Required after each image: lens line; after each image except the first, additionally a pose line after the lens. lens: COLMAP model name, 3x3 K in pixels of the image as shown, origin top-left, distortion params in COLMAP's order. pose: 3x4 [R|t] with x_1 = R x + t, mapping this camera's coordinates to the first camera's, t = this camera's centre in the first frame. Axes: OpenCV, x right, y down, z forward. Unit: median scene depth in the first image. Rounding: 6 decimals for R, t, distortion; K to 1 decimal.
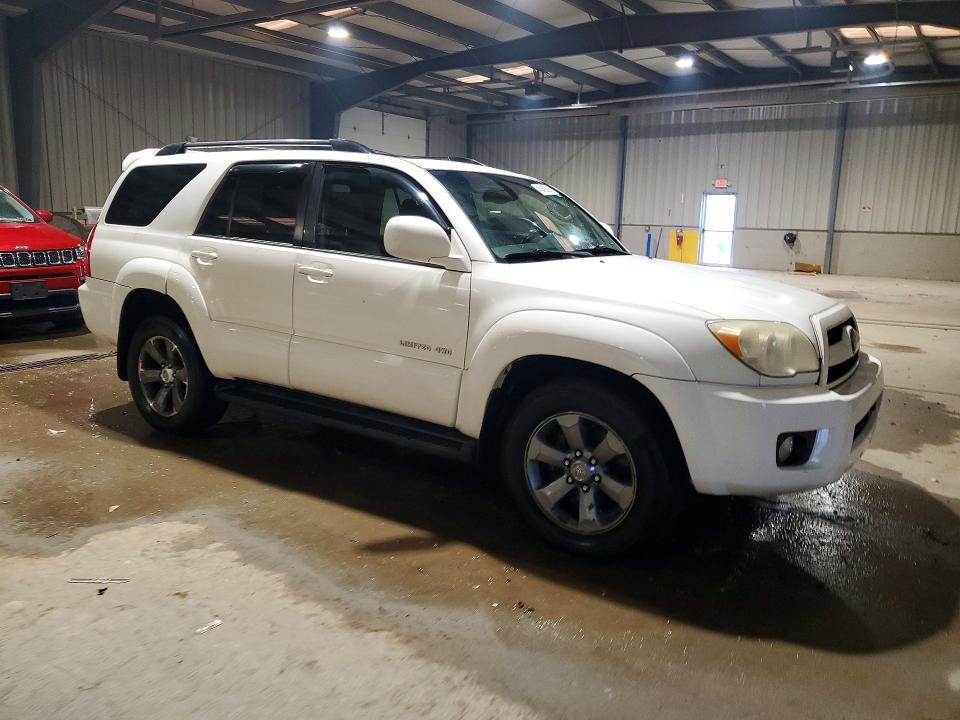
lens RADIAL K [[775.2, 0, 480.1], [0, 775.2, 346.3], [0, 0, 1]] dist [0.011741, 0.007290]
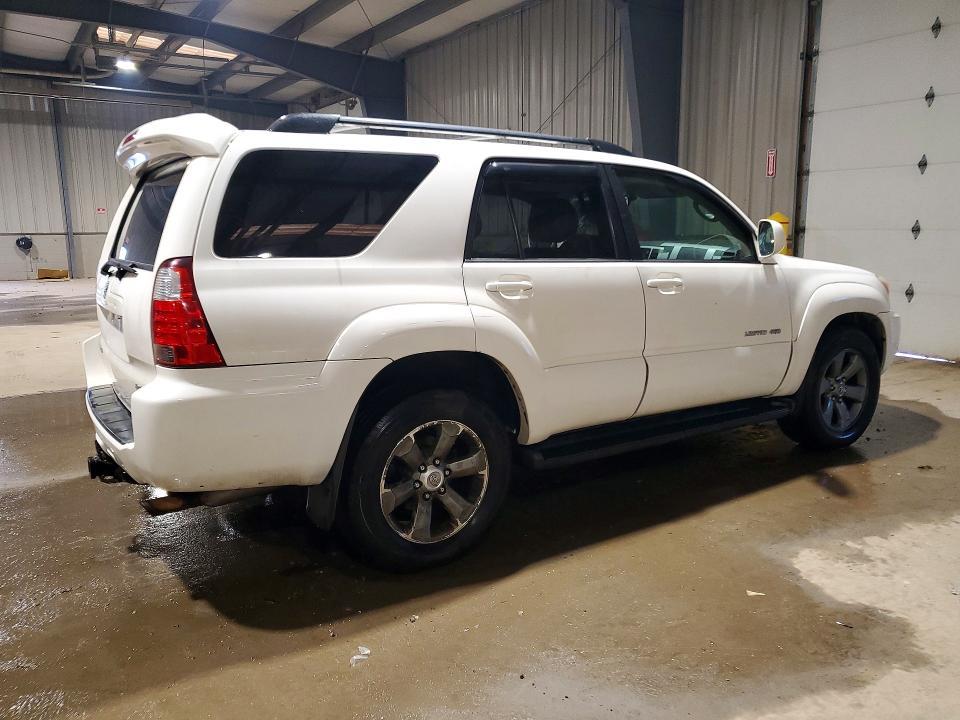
lens RADIAL K [[755.0, 0, 480.0], [0, 755.0, 360.0], [0, 0, 1]] dist [0.025822, 0.001988]
pose [[0.360972, -0.193250, 0.912334, -0.981877], [0.173548, 0.975125, 0.137884, -0.146190], [-0.916286, 0.108561, 0.385531, 0.732515]]
